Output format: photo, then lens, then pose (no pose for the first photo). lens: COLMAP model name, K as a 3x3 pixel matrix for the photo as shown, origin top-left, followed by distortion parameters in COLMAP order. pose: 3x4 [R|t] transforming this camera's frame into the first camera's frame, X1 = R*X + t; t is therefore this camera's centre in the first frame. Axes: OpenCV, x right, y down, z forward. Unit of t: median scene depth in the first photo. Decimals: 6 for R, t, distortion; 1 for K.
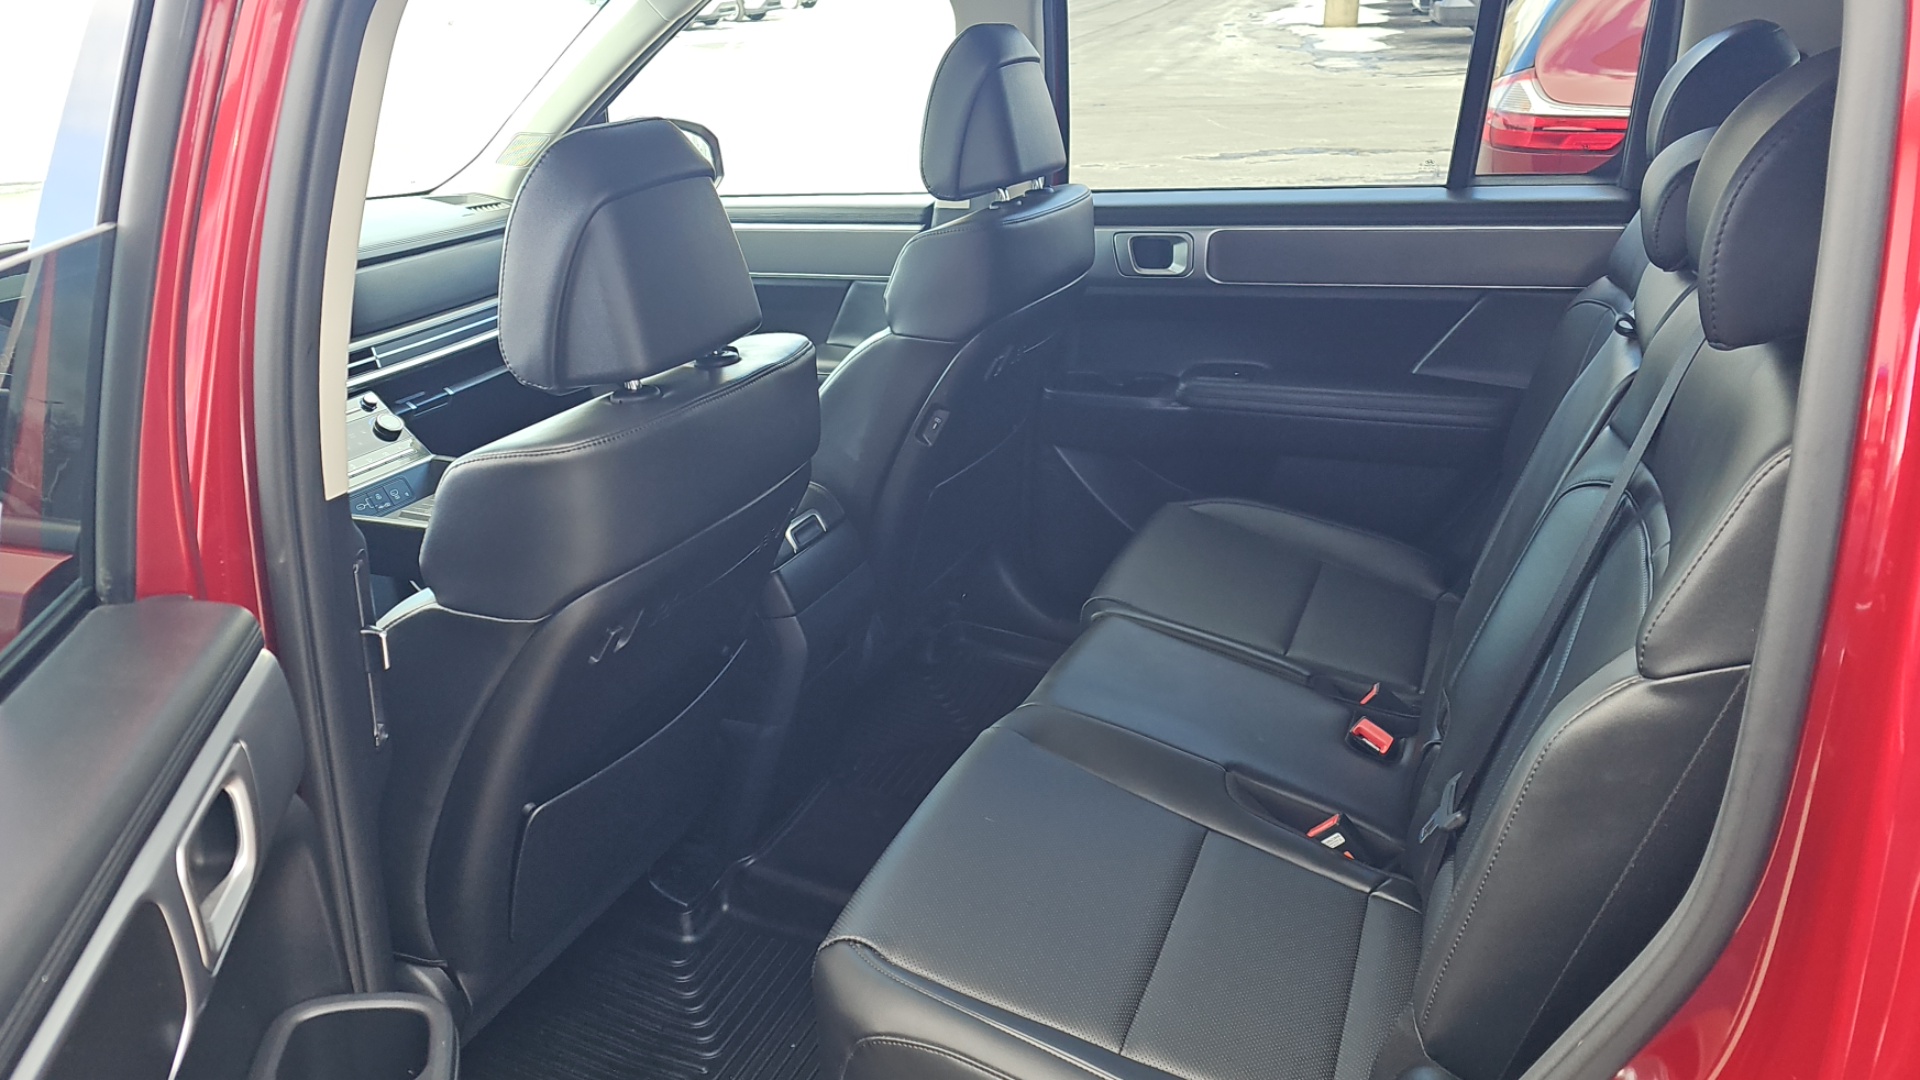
lens RADIAL K [[1364.0, 0, 964.3], [0, 1364.0, 542.5], [0, 0, 1]] dist [0.069204, -0.052747]
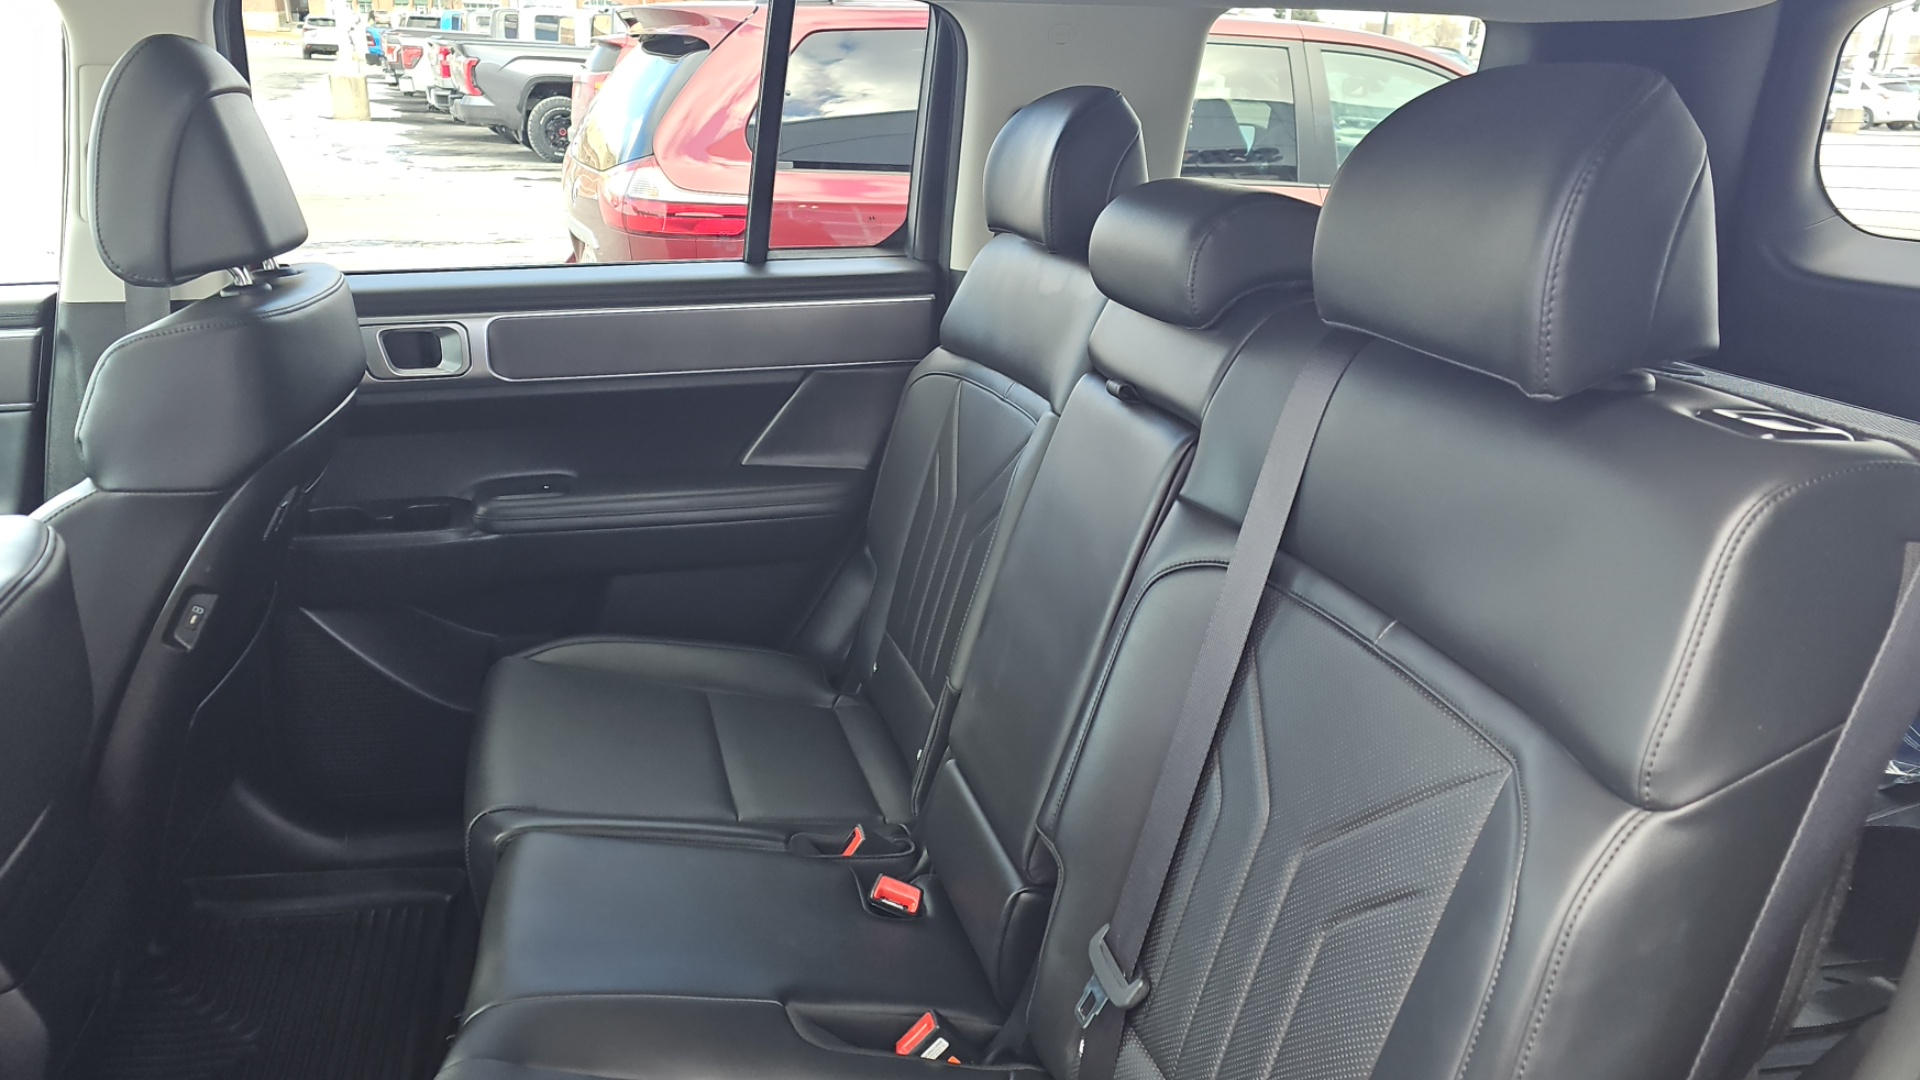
lens RADIAL K [[1364.0, 0, 949.7], [0, 1364.0, 532.6], [0, 0, 1]] dist [0.069204, -0.052747]
pose [[0.798427, -0.140368, 0.585501, -0.095642], [0.181597, 0.983301, -0.011900, -0.042972], [-0.574054, 0.115827, 0.810584, 0.196696]]
